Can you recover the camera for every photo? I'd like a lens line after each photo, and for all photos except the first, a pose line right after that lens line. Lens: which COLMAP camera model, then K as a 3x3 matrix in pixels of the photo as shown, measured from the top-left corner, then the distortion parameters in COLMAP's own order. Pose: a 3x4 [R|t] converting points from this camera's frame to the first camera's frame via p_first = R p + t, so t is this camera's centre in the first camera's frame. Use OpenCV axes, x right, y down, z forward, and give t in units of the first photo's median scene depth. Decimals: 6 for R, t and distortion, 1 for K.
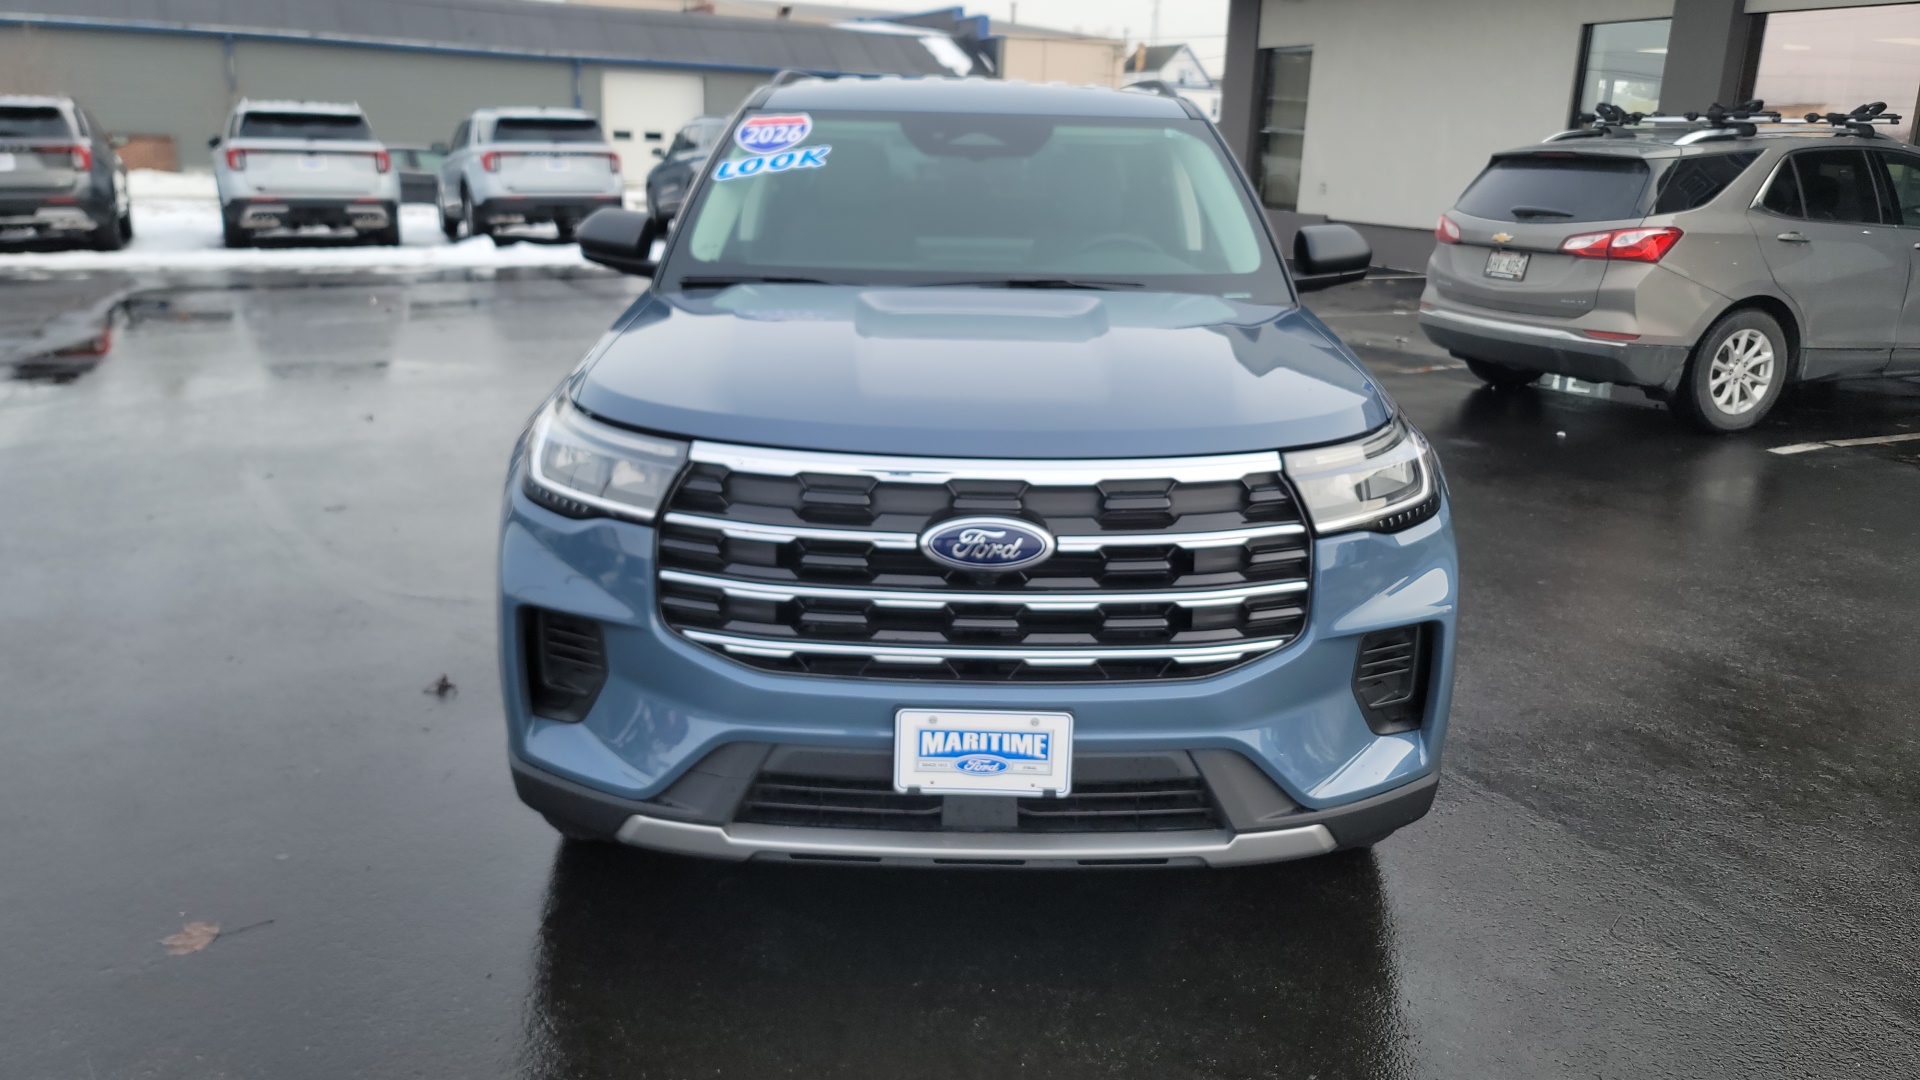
lens RADIAL K [[1418.5, 0, 945.5], [0, 1418.5, 540.3], [0, 0, 1]] dist [0.064081, -0.065766]
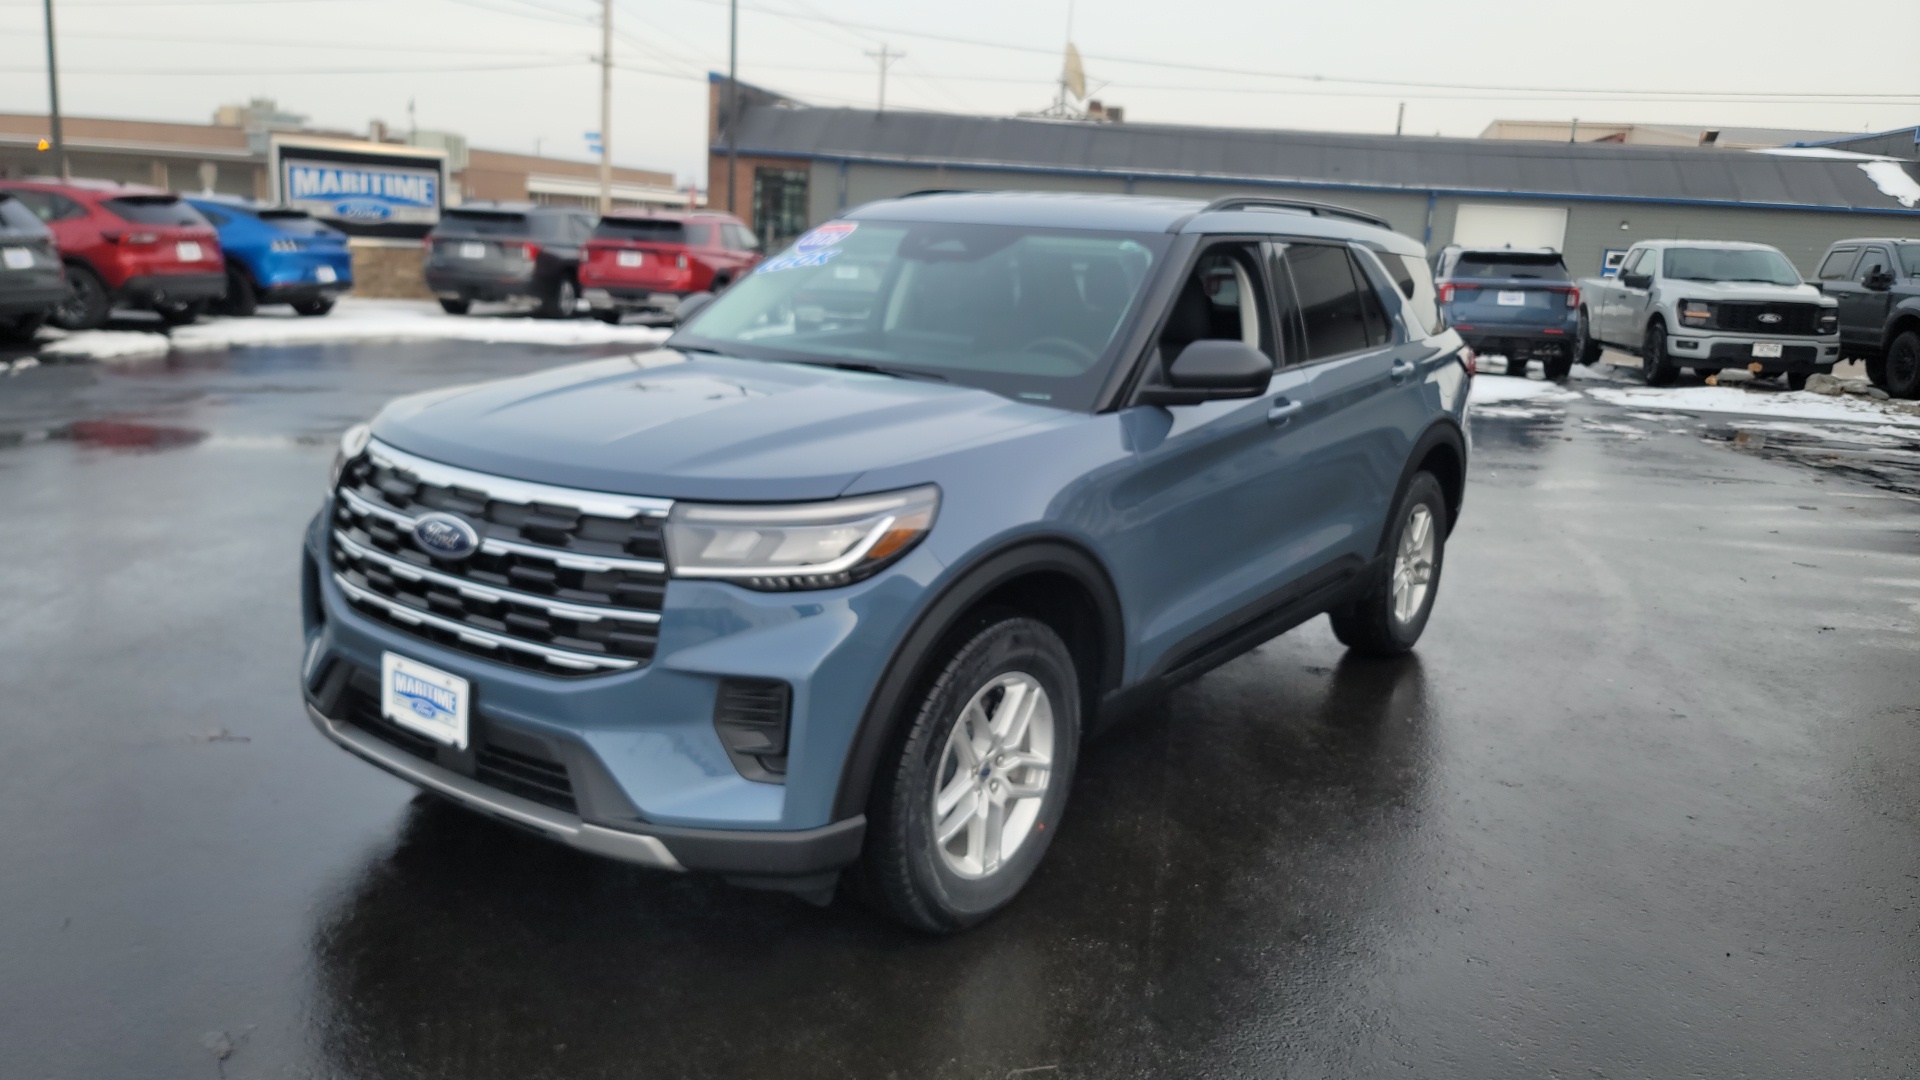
lens RADIAL K [[1418.5, 0, 945.5], [0, 1418.5, 540.3], [0, 0, 1]] dist [0.064081, -0.065766]
pose [[0.793547, 0.139794, -0.592234, 1.096754], [-0.191126, 0.981260, -0.024472, -0.045545], [0.577715, 0.132611, 0.805394, 0.216234]]
